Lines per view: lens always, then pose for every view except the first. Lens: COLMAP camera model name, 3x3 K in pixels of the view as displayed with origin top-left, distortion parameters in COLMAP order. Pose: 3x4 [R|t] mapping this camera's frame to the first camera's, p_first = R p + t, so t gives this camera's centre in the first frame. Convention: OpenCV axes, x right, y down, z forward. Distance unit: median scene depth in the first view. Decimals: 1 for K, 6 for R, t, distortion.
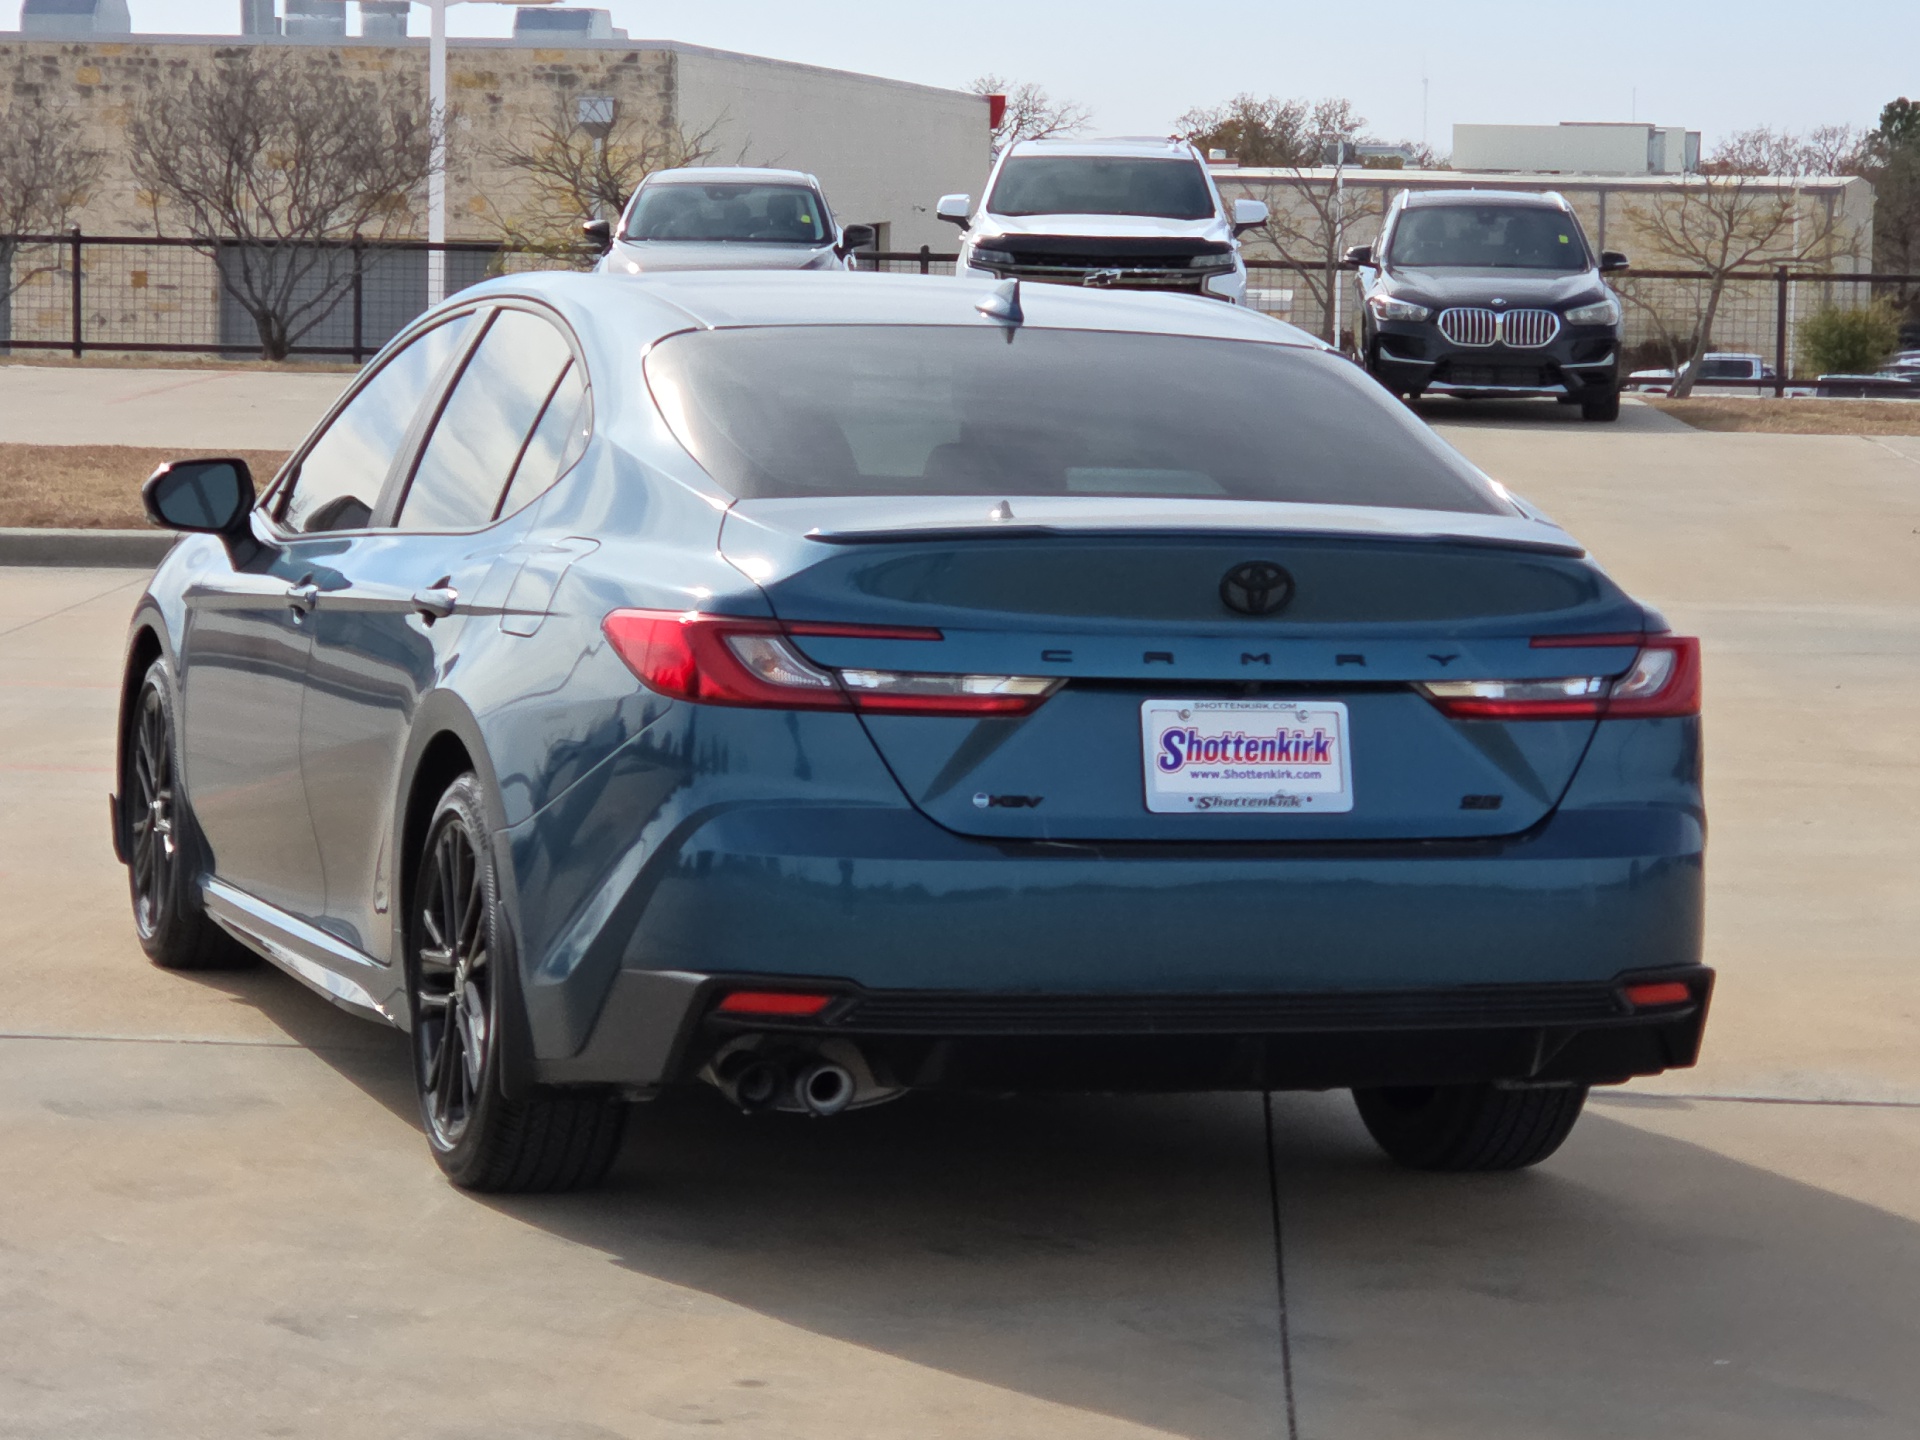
lens RADIAL K [[4942.4, 0, 953.6], [0, 4942.4, 713.3], [0, 0, 1]] dist [-0.074470, 0.000000]
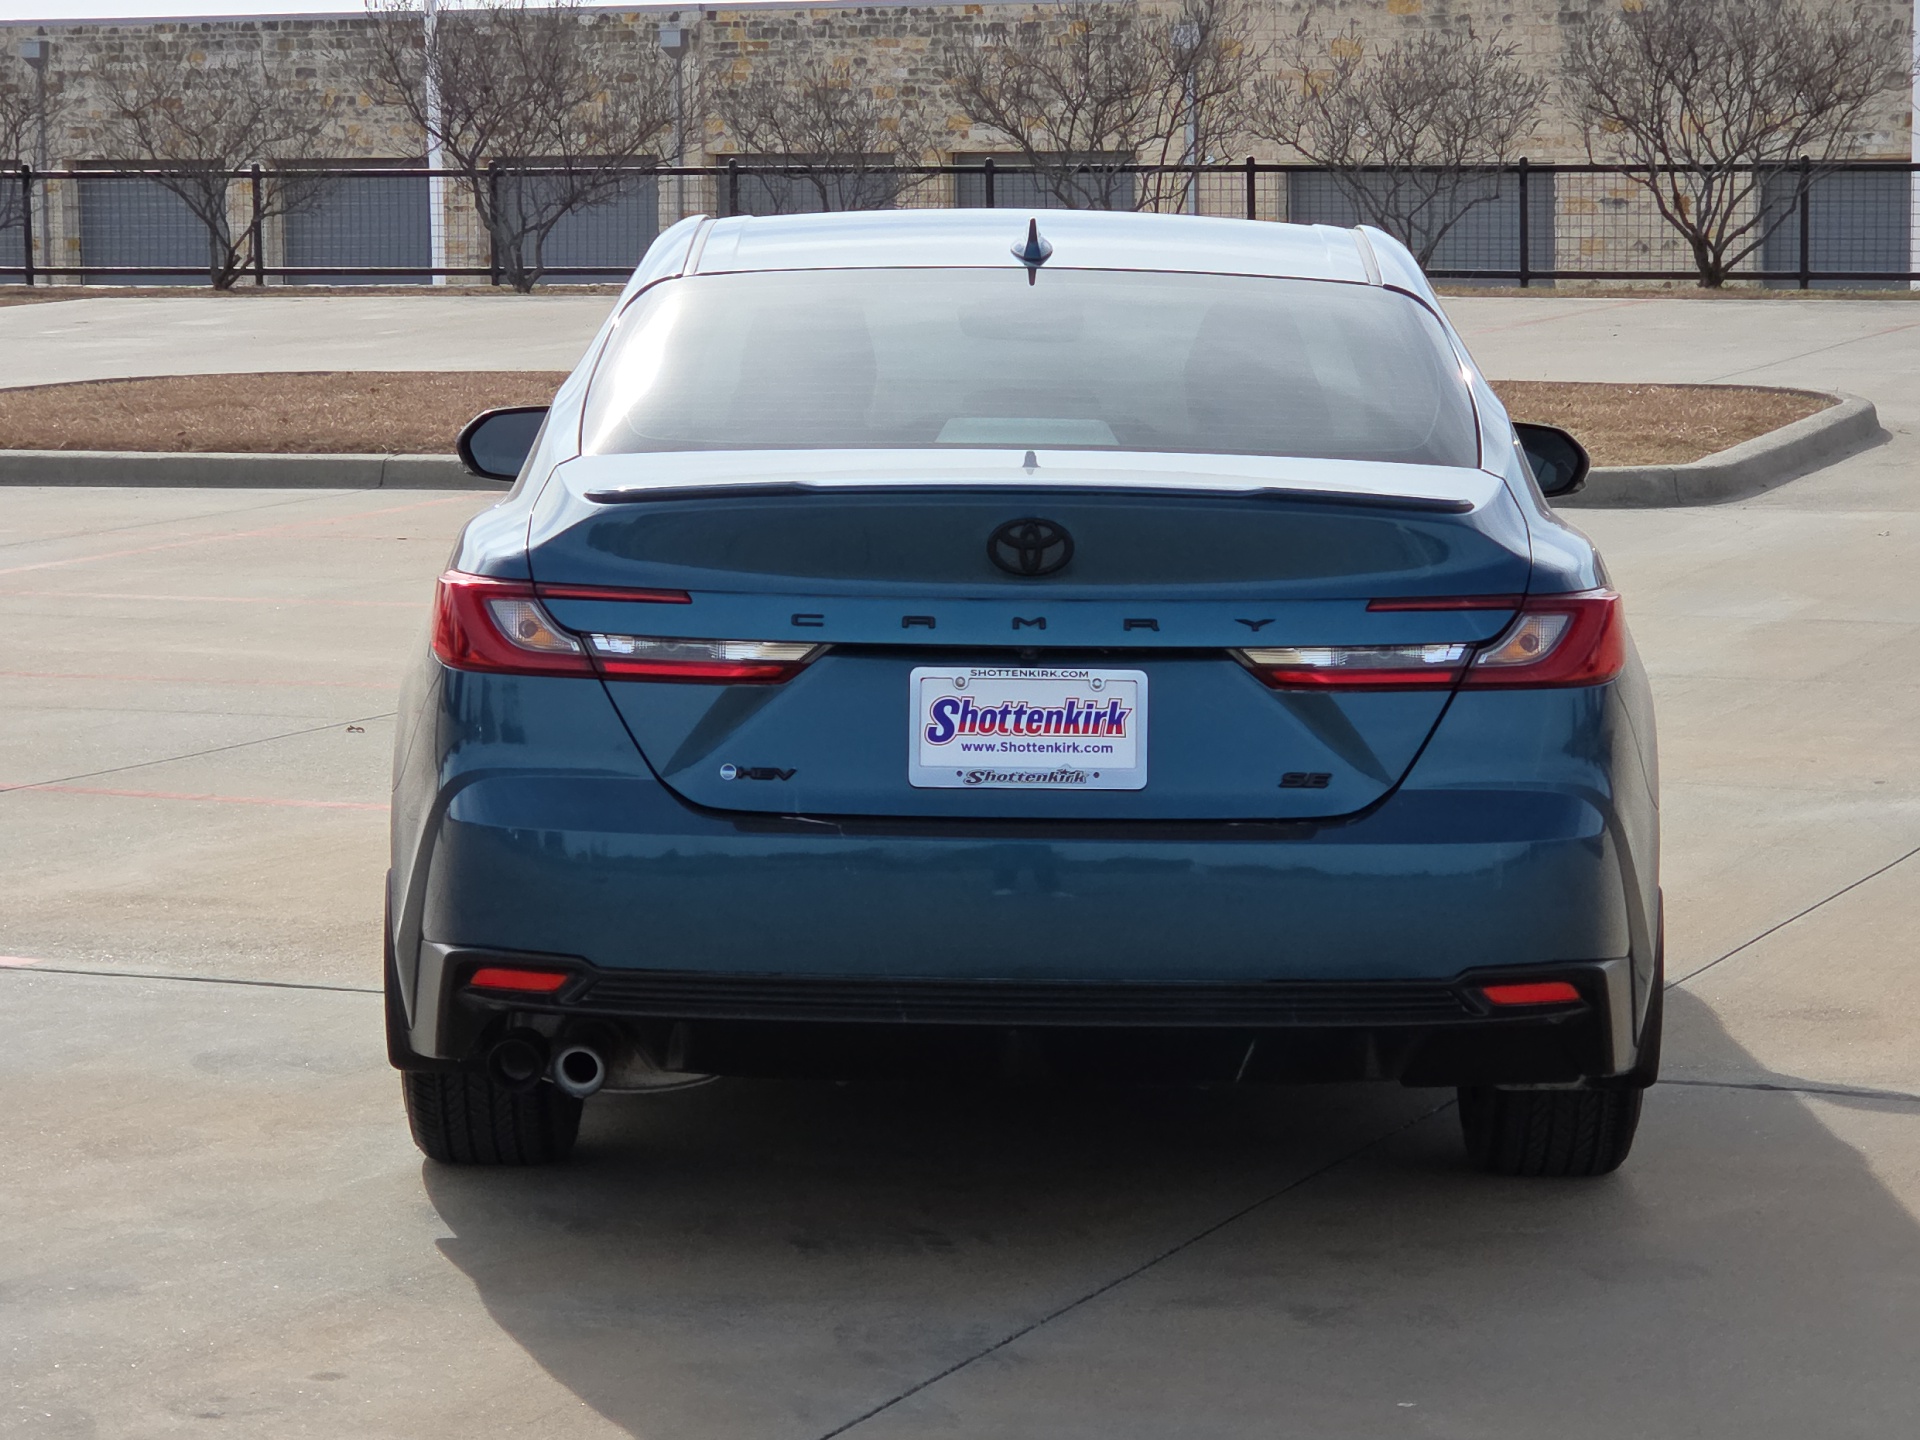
lens RADIAL K [[4942.4, 0, 950.9], [0, 4942.4, 727.4], [0, 0, 1]] dist [-0.074470, 0.000000]
pose [[0.942634, 0.009995, -0.333679, 0.355733], [-0.003956, 0.999816, 0.018774, -0.008805], [0.333805, -0.016377, 0.942500, 0.117325]]
